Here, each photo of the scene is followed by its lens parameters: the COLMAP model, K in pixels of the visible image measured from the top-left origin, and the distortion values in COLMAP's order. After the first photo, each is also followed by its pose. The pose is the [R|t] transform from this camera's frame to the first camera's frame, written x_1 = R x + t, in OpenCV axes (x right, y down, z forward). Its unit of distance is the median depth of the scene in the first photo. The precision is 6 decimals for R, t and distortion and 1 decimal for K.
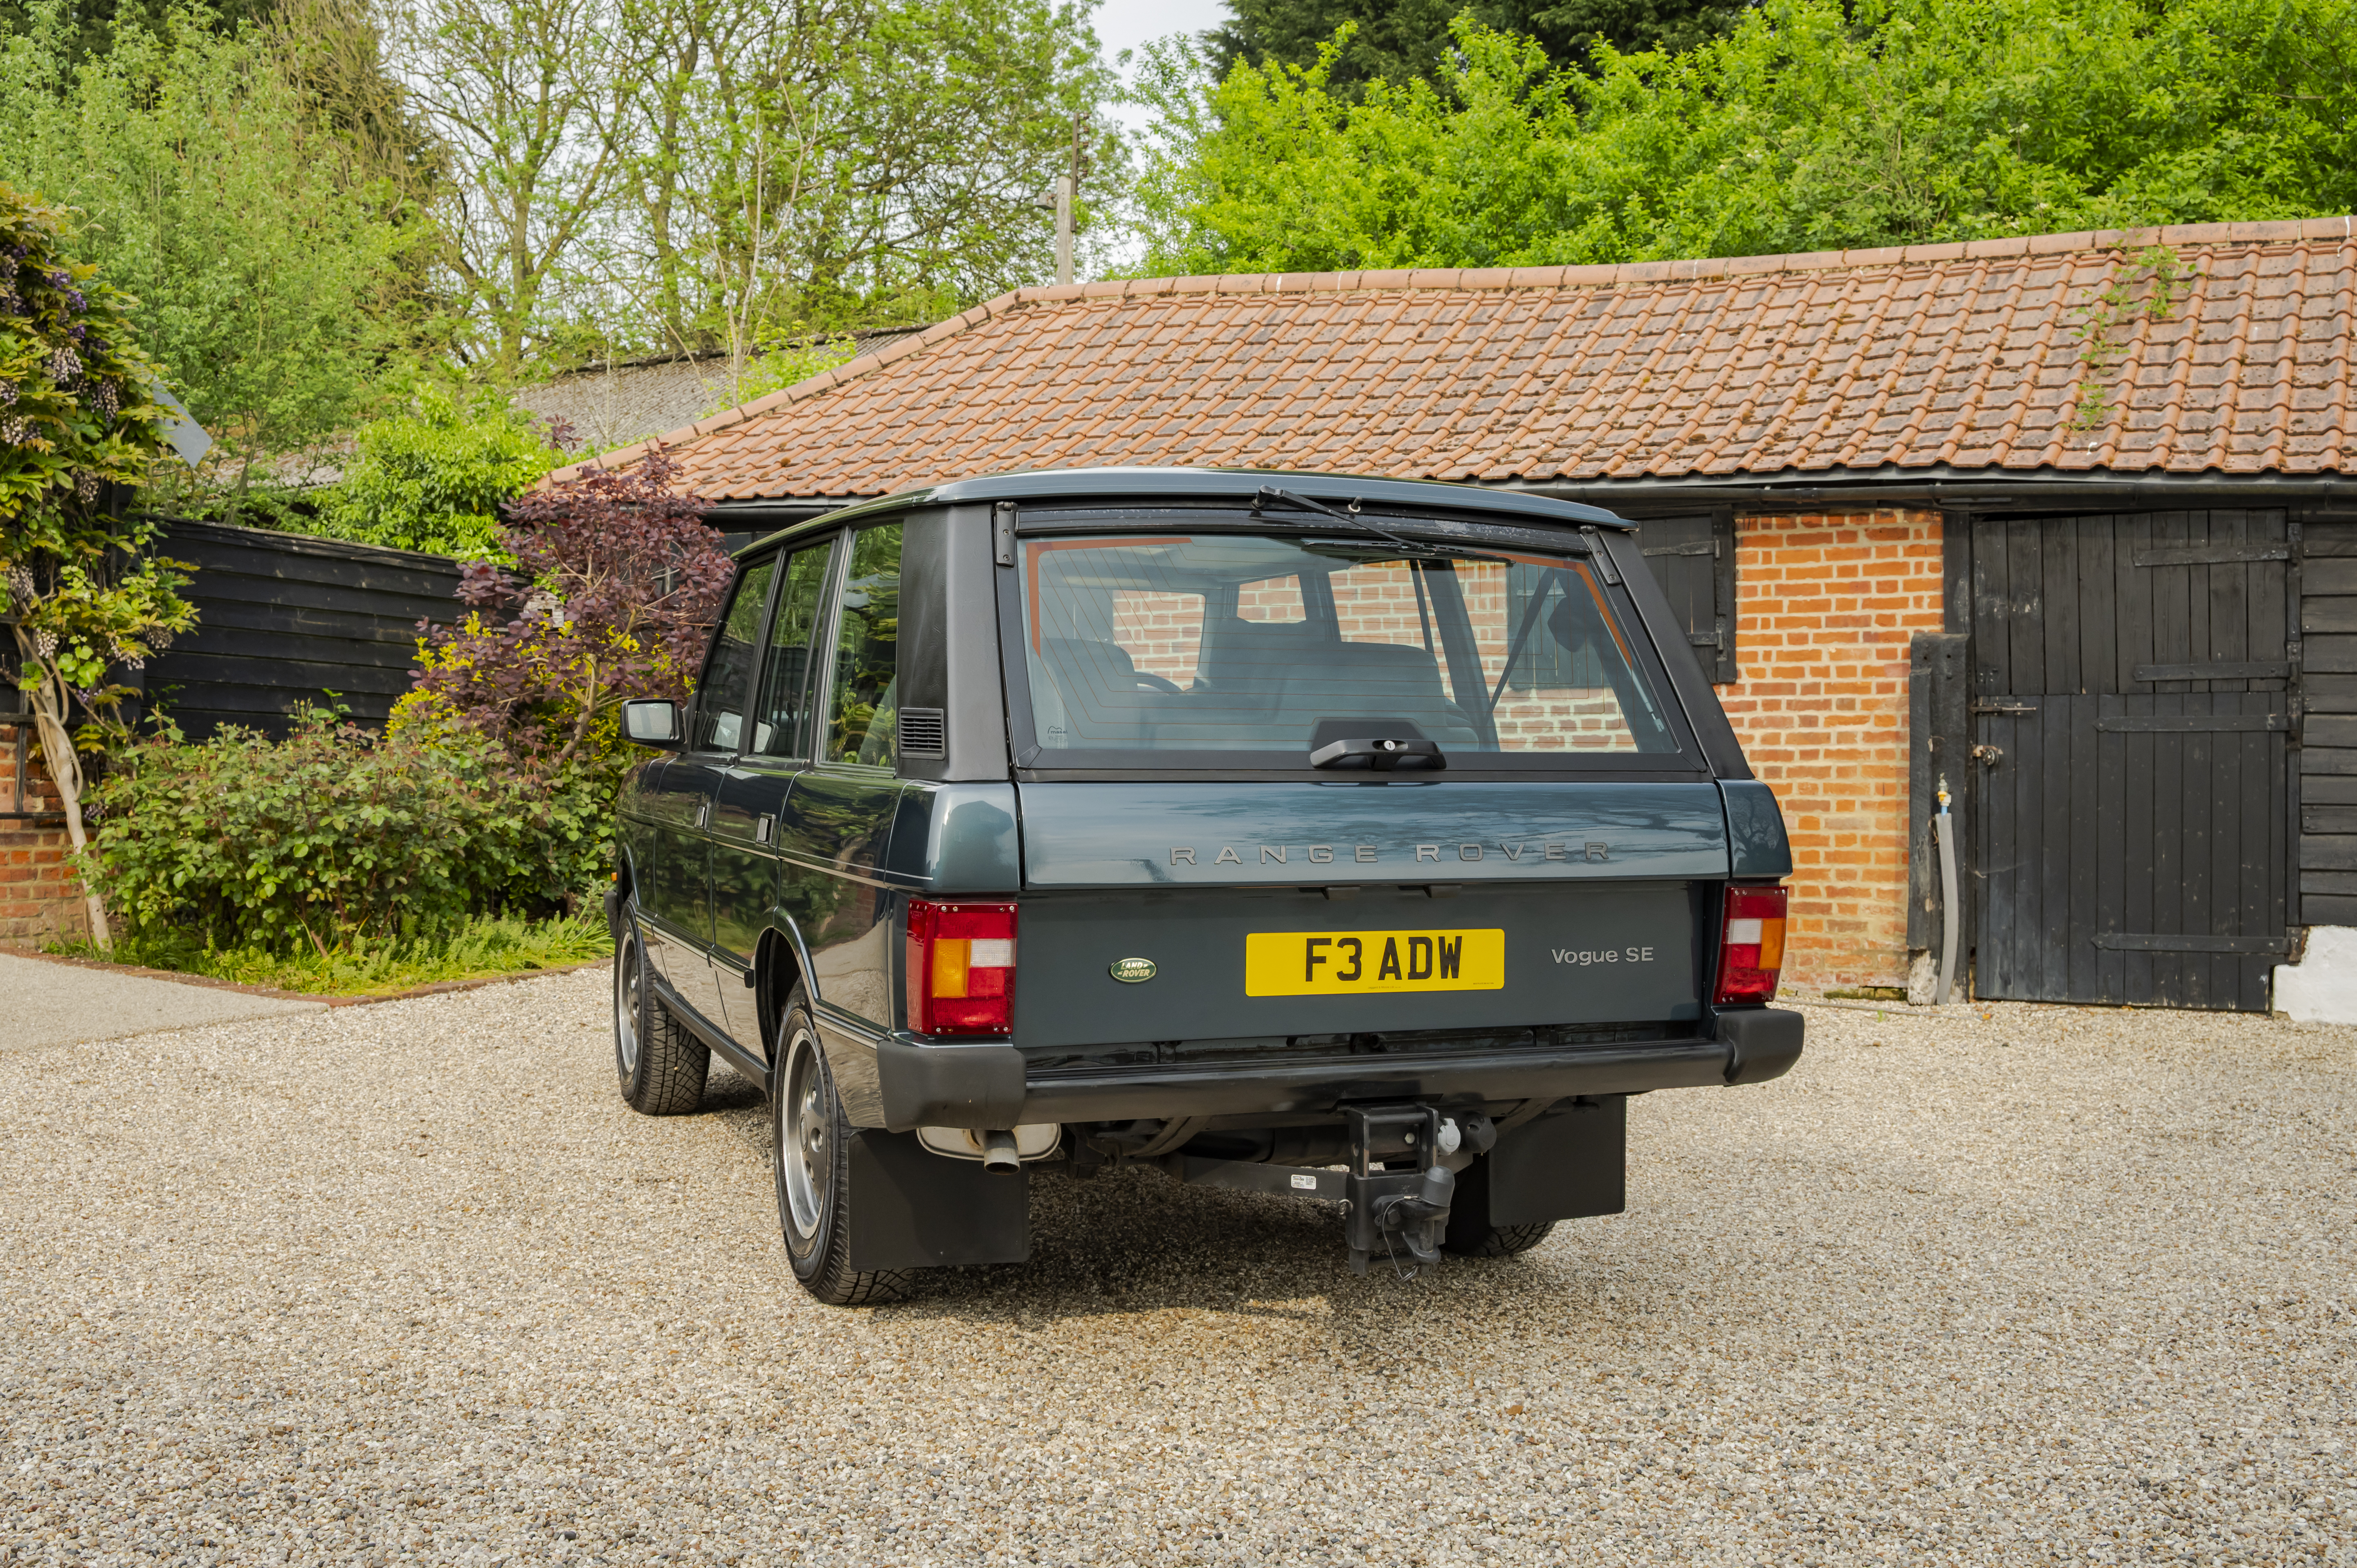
lens RADIAL K [[2300.1, 0, 1116.6], [0, 2300.1, 766.0], [0, 0, 1]] dist [0.005310, 0.004785]
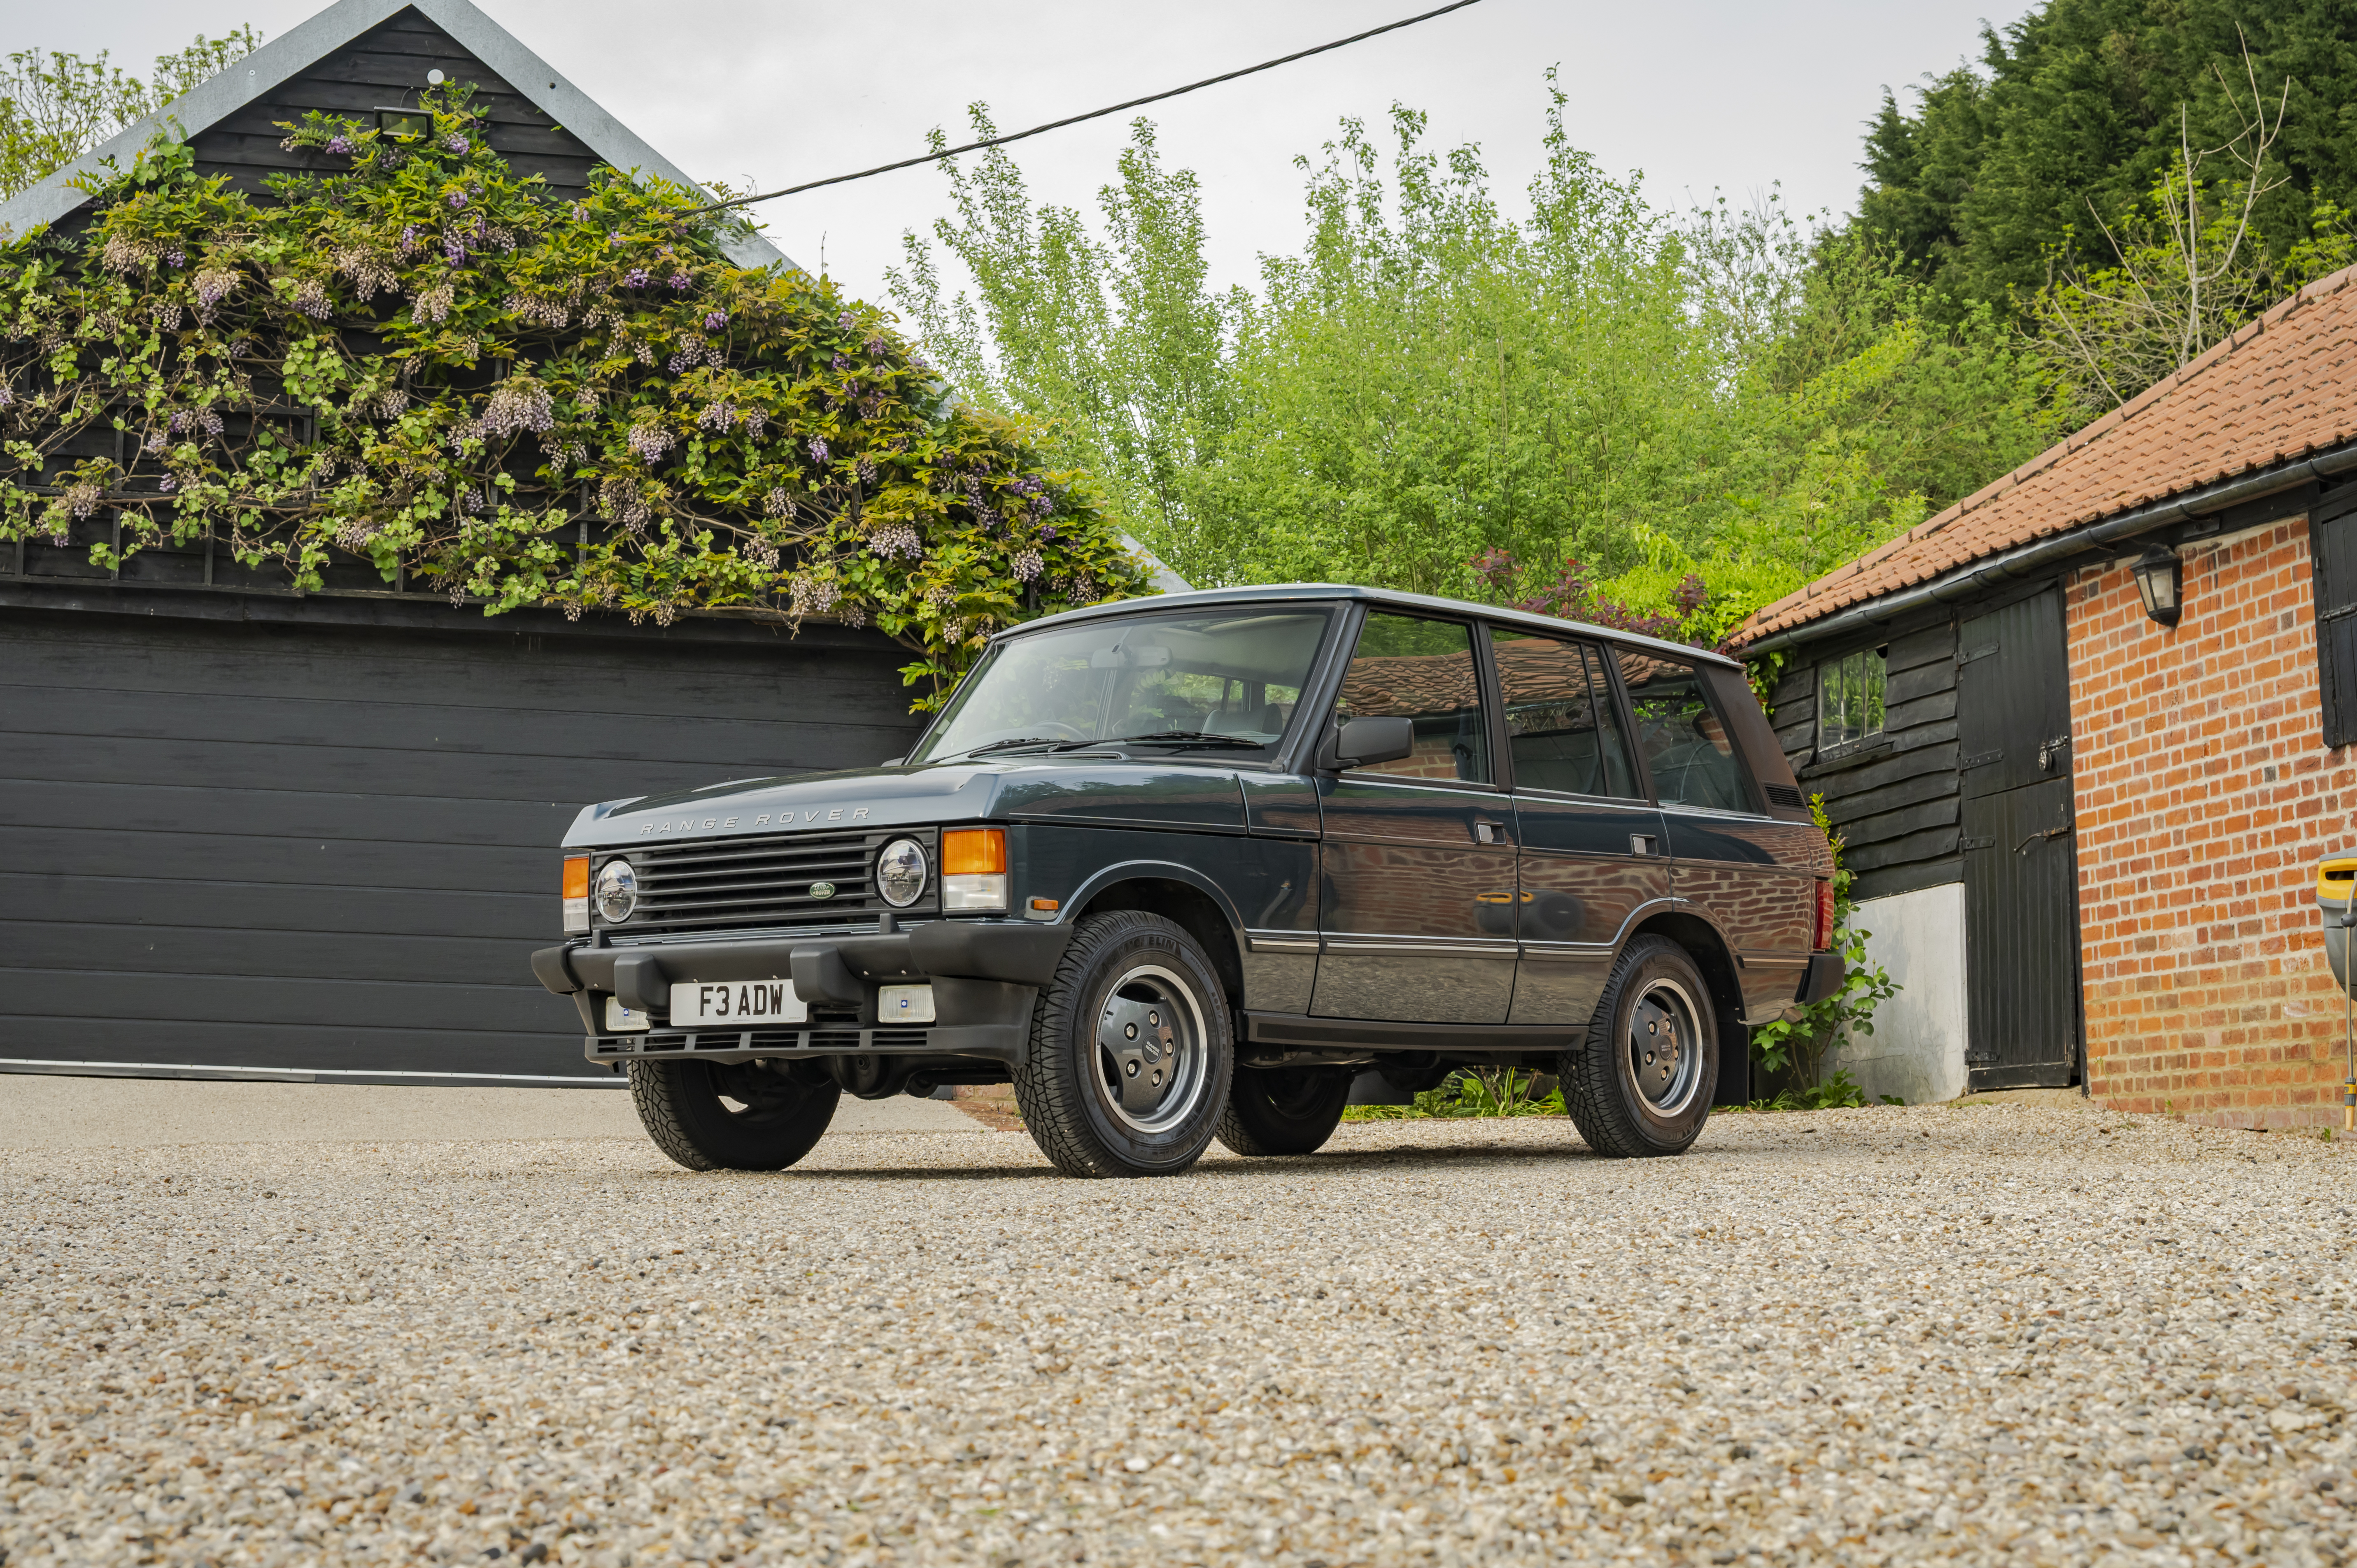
lens RADIAL K [[3505.0, 0, 1172.5], [0, 3505.0, 789.0], [0, 0, 1]] dist [-0.008028, 0.022489]
pose [[0.616012, -0.079079, -0.783758, 0.860830], [-0.000670, 0.994895, -0.100909, 0.095666], [0.787737, 0.062686, 0.612814, 0.050795]]
